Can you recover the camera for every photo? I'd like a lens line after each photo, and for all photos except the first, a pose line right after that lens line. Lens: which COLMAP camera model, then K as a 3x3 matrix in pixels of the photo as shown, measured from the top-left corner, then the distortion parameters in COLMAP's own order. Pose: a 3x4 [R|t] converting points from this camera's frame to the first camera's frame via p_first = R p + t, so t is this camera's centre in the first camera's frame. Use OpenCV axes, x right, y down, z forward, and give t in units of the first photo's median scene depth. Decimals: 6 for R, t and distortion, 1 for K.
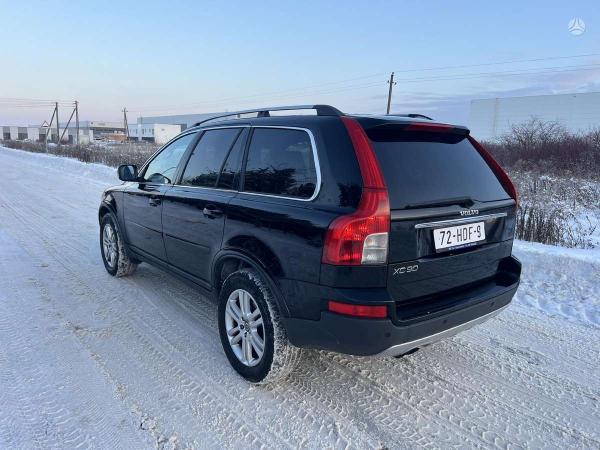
lens RADIAL K [[462.3, 0, 302.9], [0, 462.3, 226.4], [0, 0, 1]] dist [0.045335, -0.057029]
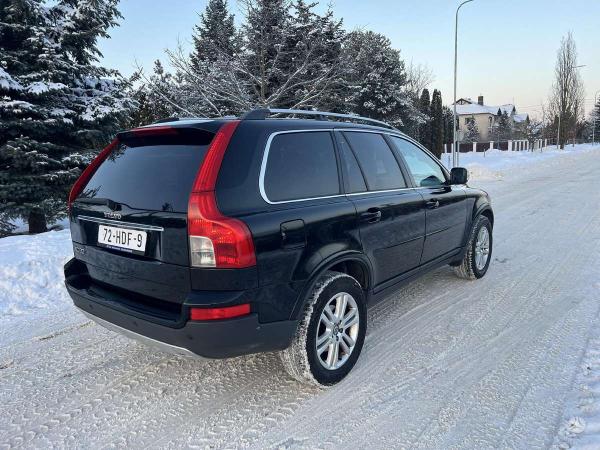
lens RADIAL K [[462.3, 0, 302.9], [0, 462.3, 226.4], [0, 0, 1]] dist [0.045335, -0.057029]
pose [[0.188629, 0.130059, -0.973398, 1.364002], [-0.132491, 0.985500, 0.106001, -0.161176], [0.973070, 0.108972, 0.203126, 1.150712]]
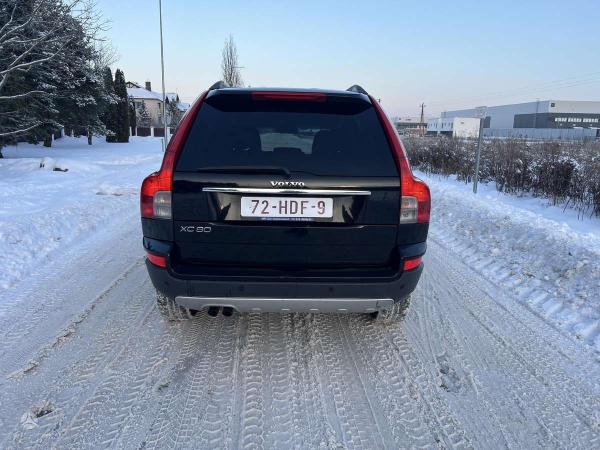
lens RADIAL K [[462.3, 0, 302.9], [0, 462.3, 226.4], [0, 0, 1]] dist [0.045335, -0.057029]
pose [[0.801493, 0.110451, -0.587715, 0.917767], [-0.103918, 0.993567, 0.045006, 0.010441], [0.588905, 0.025003, 0.807815, 0.235231]]
